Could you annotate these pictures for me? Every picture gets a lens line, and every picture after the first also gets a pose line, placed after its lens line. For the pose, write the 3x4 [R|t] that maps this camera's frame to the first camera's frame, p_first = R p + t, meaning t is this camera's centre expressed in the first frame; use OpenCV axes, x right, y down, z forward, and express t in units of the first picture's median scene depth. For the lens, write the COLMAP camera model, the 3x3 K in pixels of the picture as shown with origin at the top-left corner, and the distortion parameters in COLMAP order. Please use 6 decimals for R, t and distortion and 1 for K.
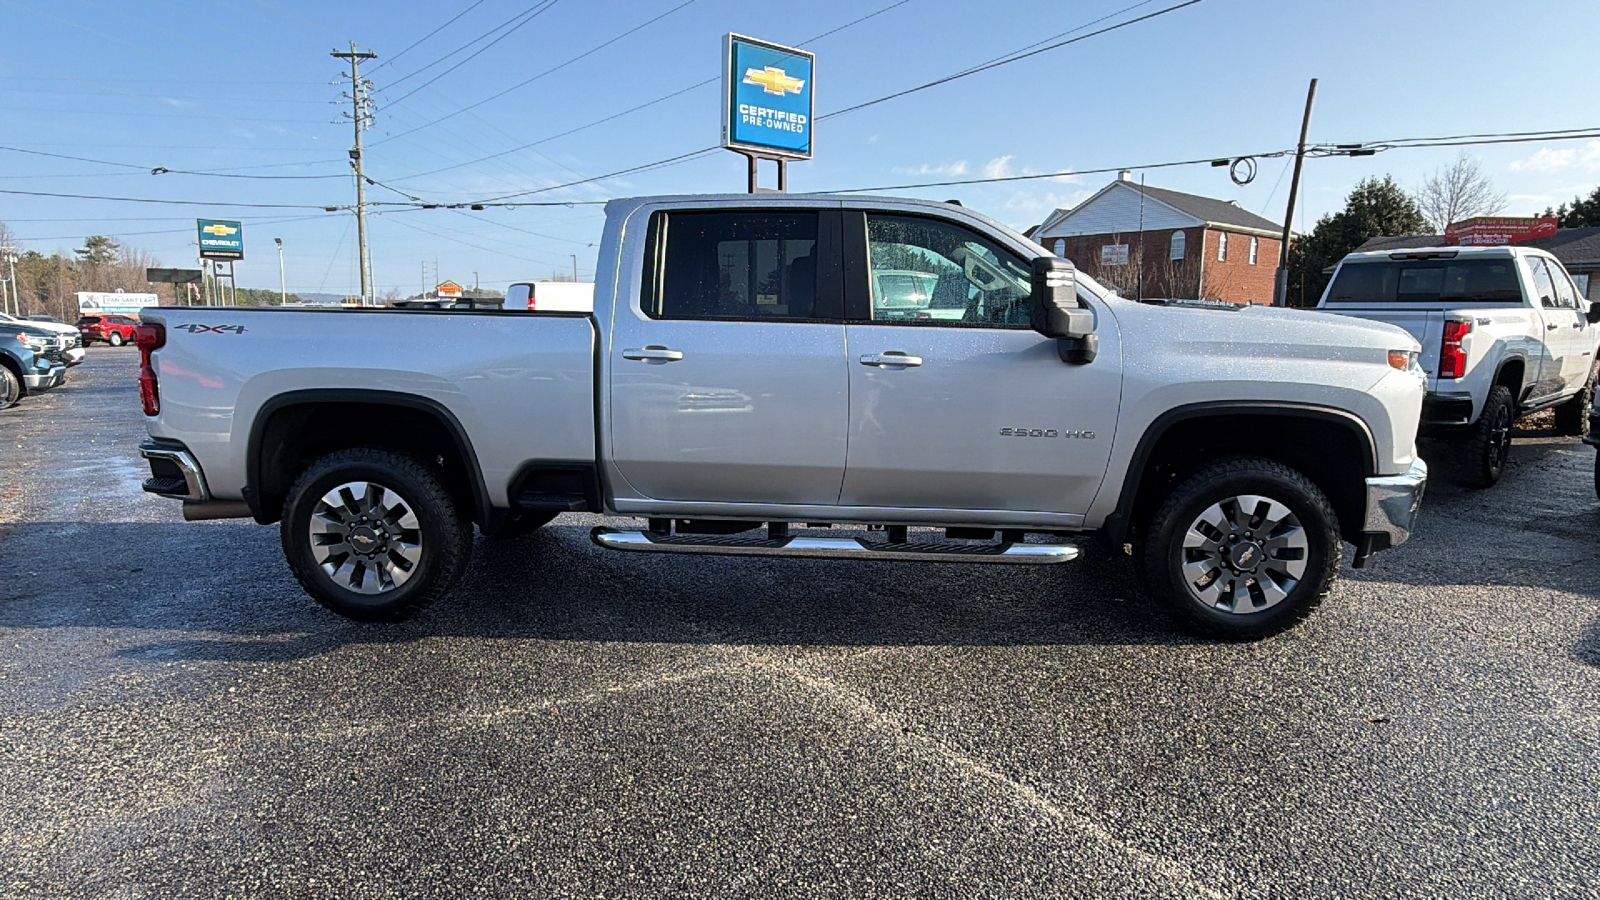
lens RADIAL K [[904.5, 0, 800.0], [0, 904.5, 450.0], [0, 0, 1]] dist [0.003644, 0.000491]
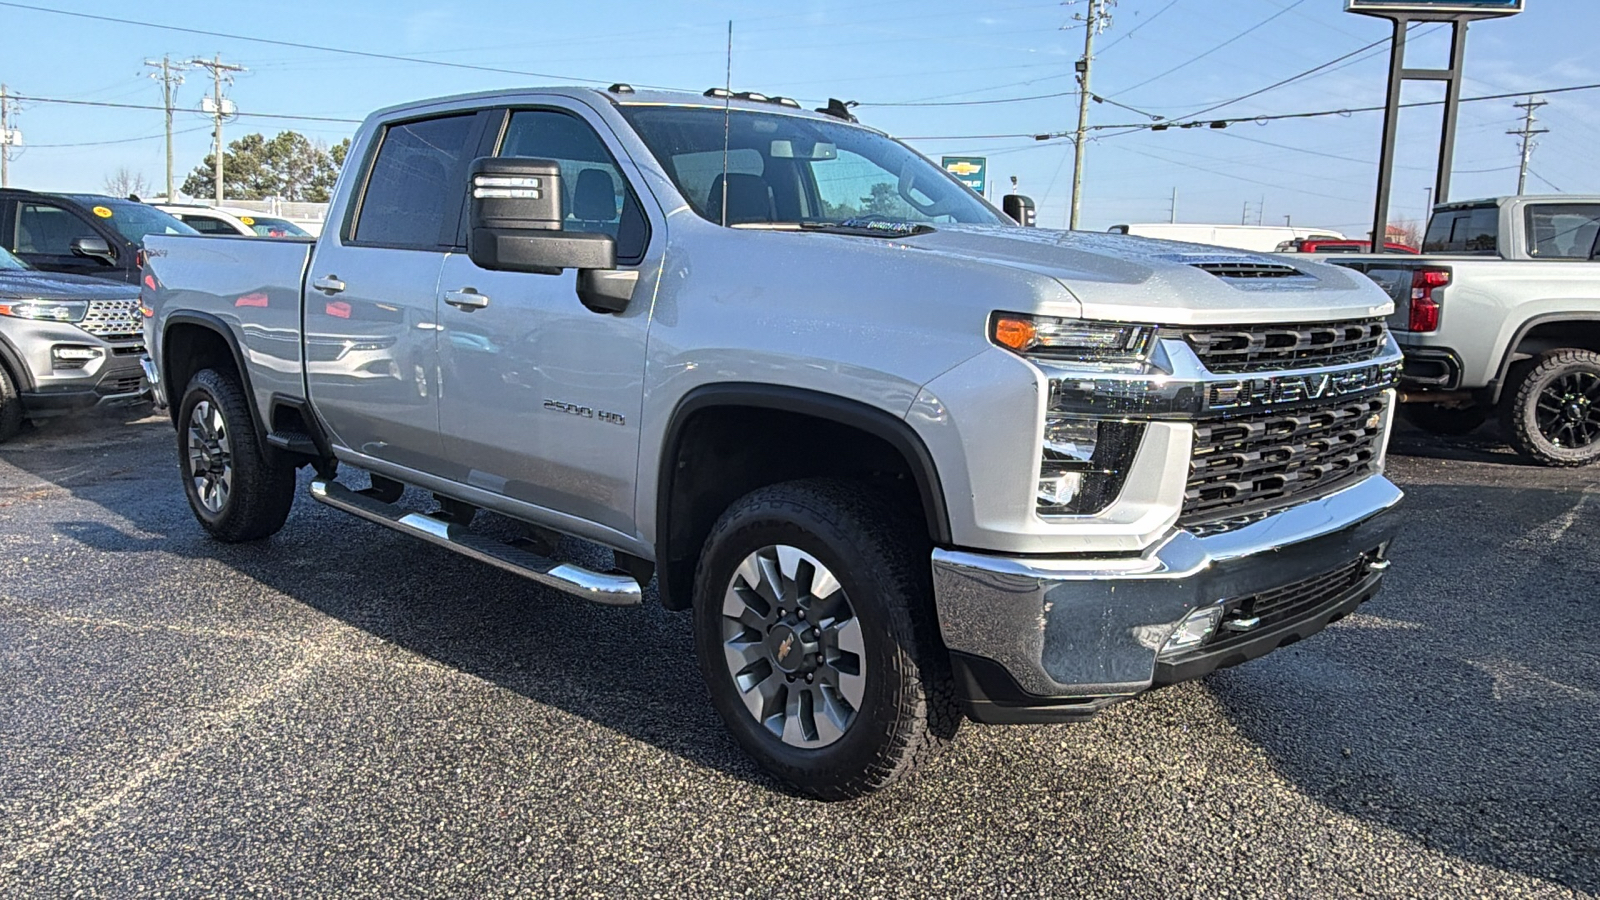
lens RADIAL K [[1262.3, 0, 800.0], [0, 1262.3, 450.0], [0, 0, 1]] dist [0.001814, 0.004754]
pose [[0.746942, 0.112152, -0.655362, 0.238315], [-0.119367, 0.992276, 0.033761, -0.009598], [0.654086, 0.053011, 0.754560, 0.086276]]
